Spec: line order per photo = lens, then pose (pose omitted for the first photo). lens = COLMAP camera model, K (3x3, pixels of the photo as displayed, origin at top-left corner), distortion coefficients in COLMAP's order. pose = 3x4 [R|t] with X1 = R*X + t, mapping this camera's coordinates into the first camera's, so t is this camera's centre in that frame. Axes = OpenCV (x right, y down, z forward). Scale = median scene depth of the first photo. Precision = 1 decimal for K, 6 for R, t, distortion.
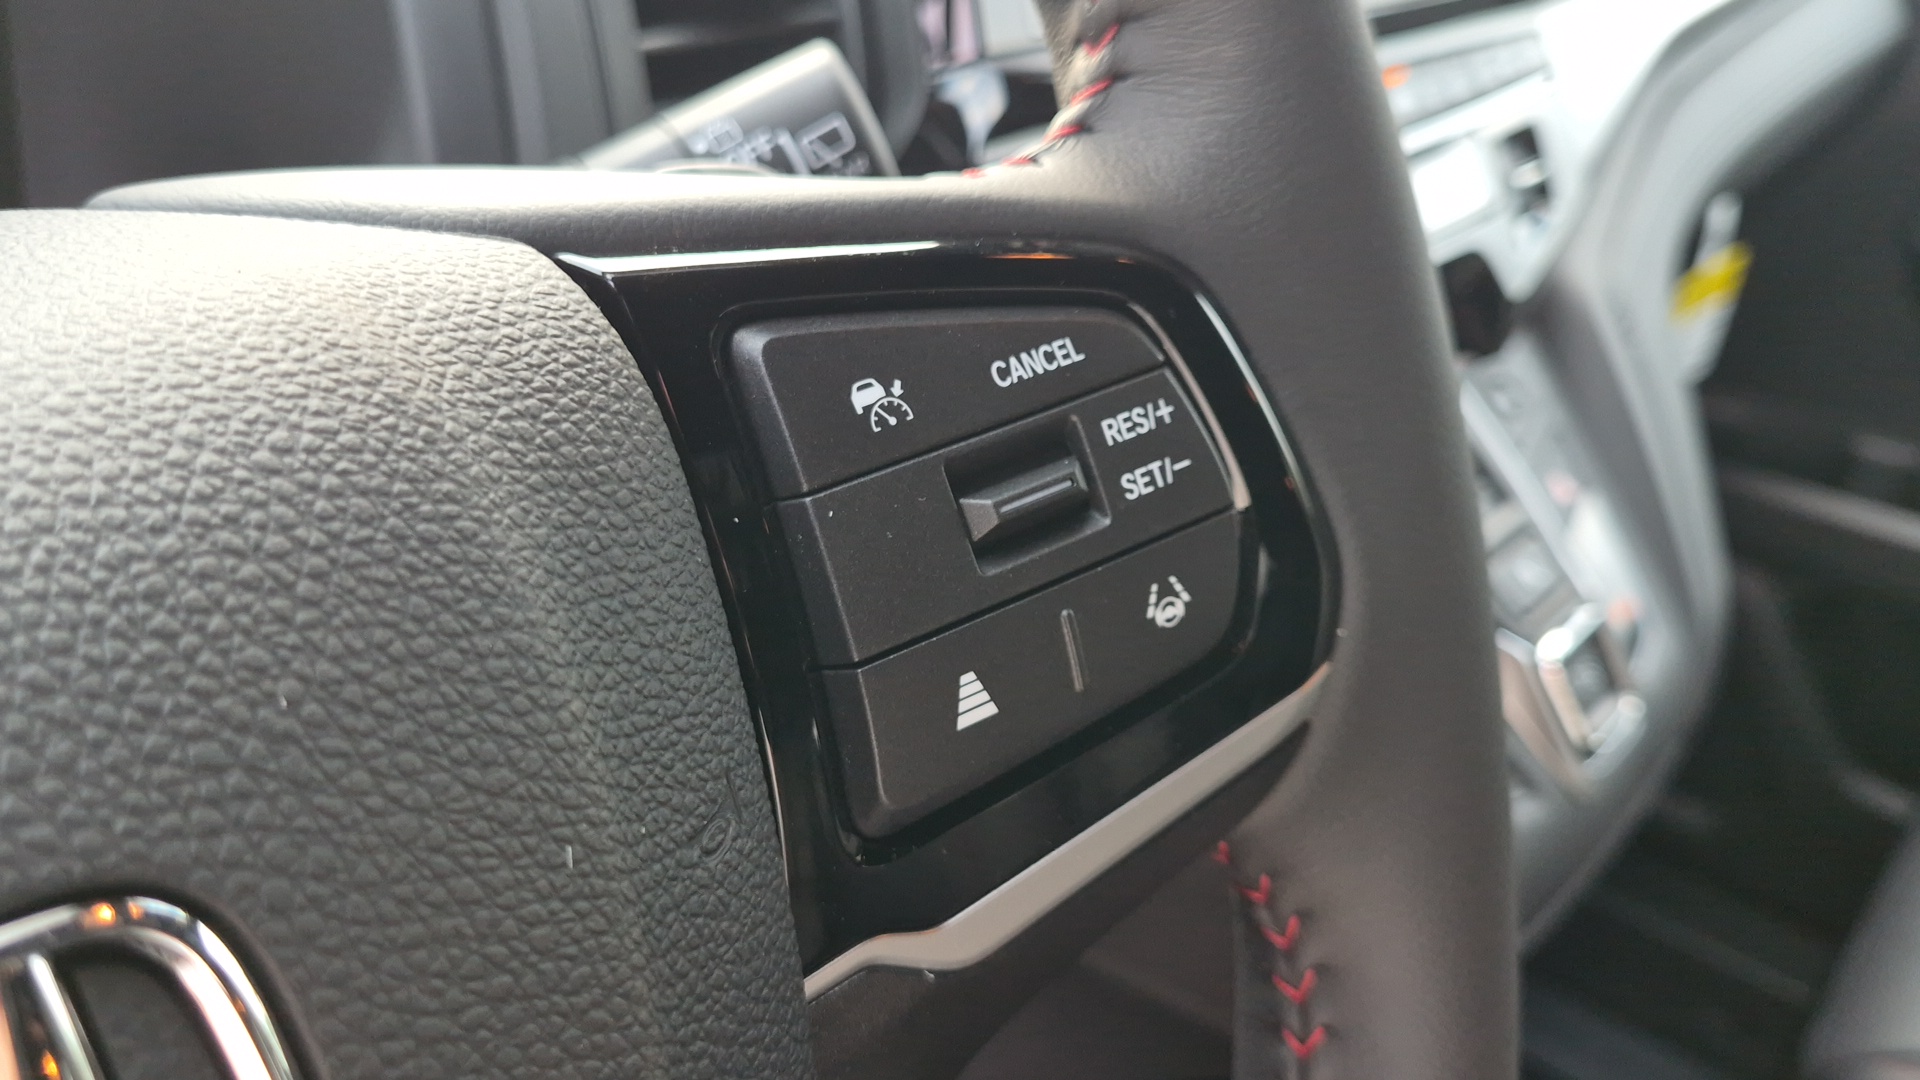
lens RADIAL K [[1669.8, 0, 957.0], [0, 1669.8, 537.7], [0, 0, 1]] dist [0.049192, -0.007996]
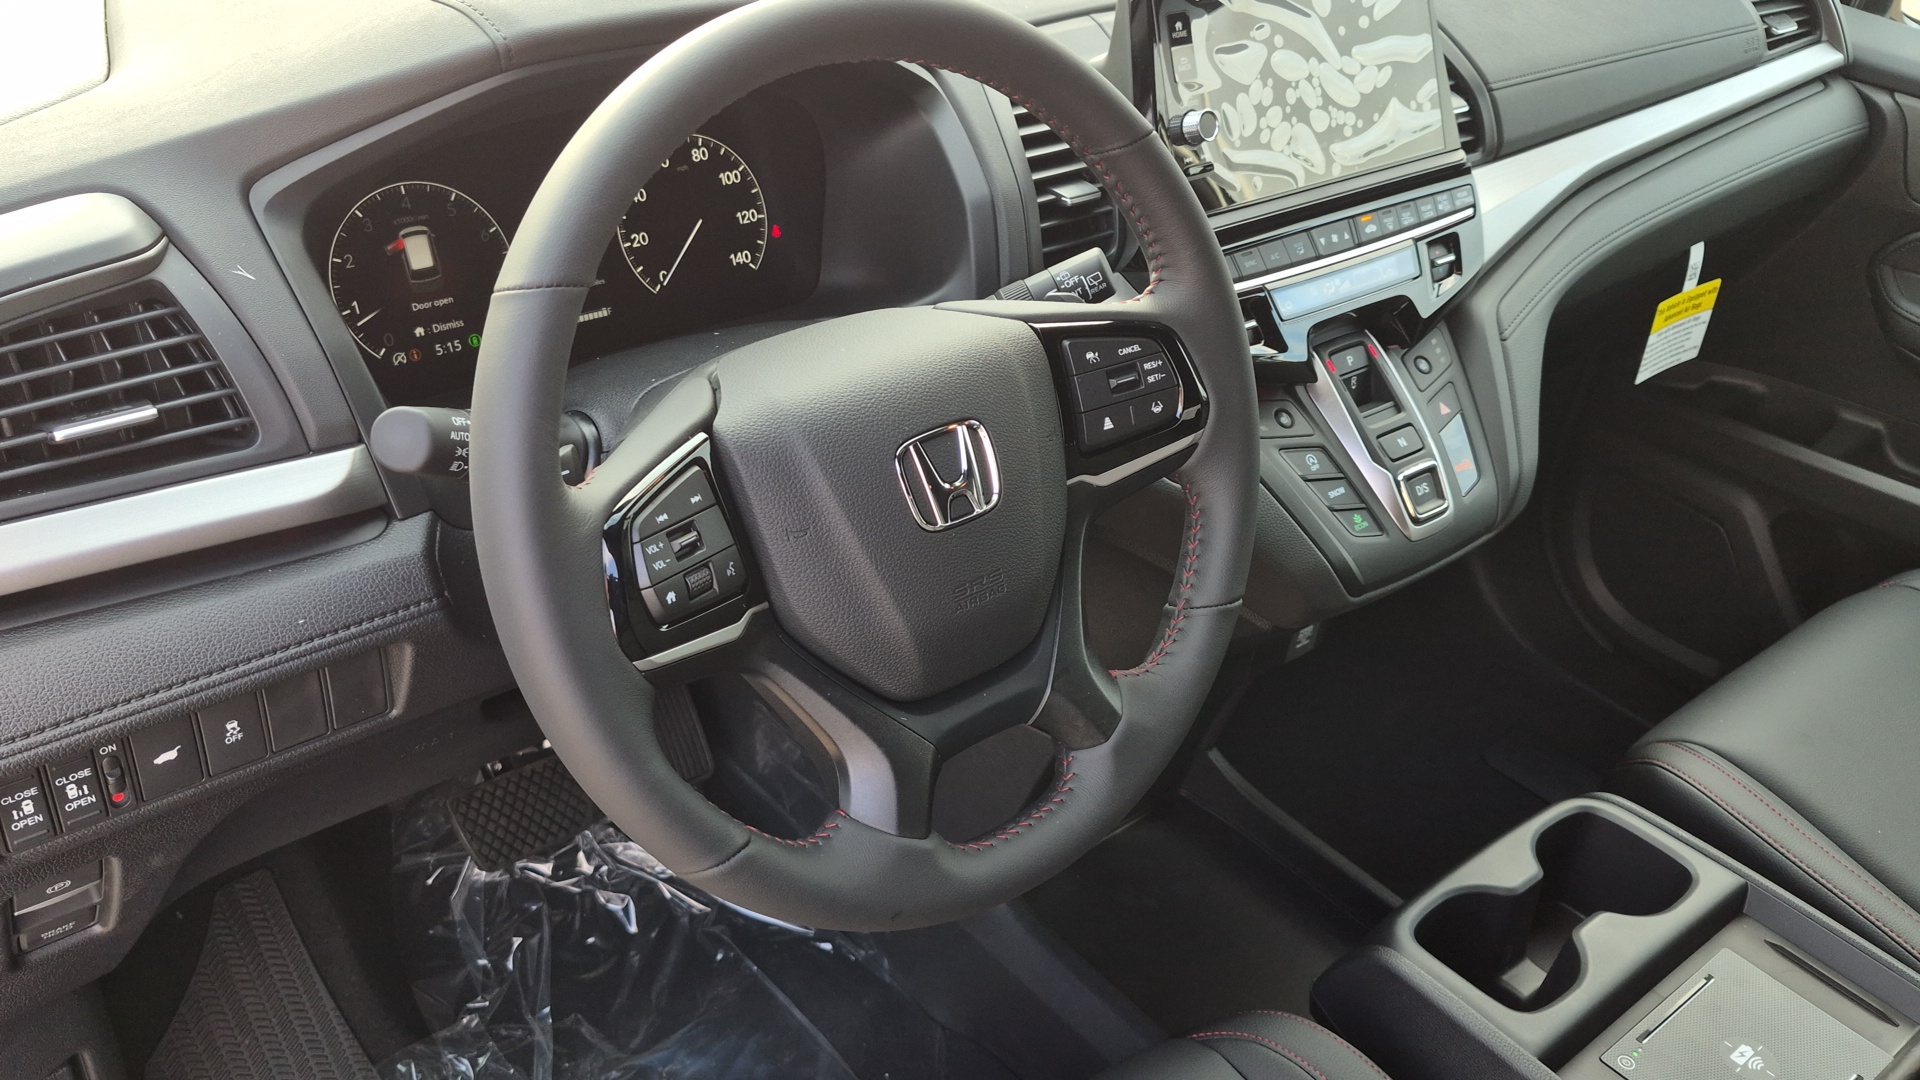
lens RADIAL K [[1669.8, 0, 961.3], [0, 1669.8, 538.8], [0, 0, 1]] dist [0.049192, -0.007996]
pose [[0.979044, 0.083854, -0.185586, 0.476140], [-0.074854, 0.995677, 0.054992, 0.183952], [0.189395, -0.039948, 0.981088, -3.464127]]
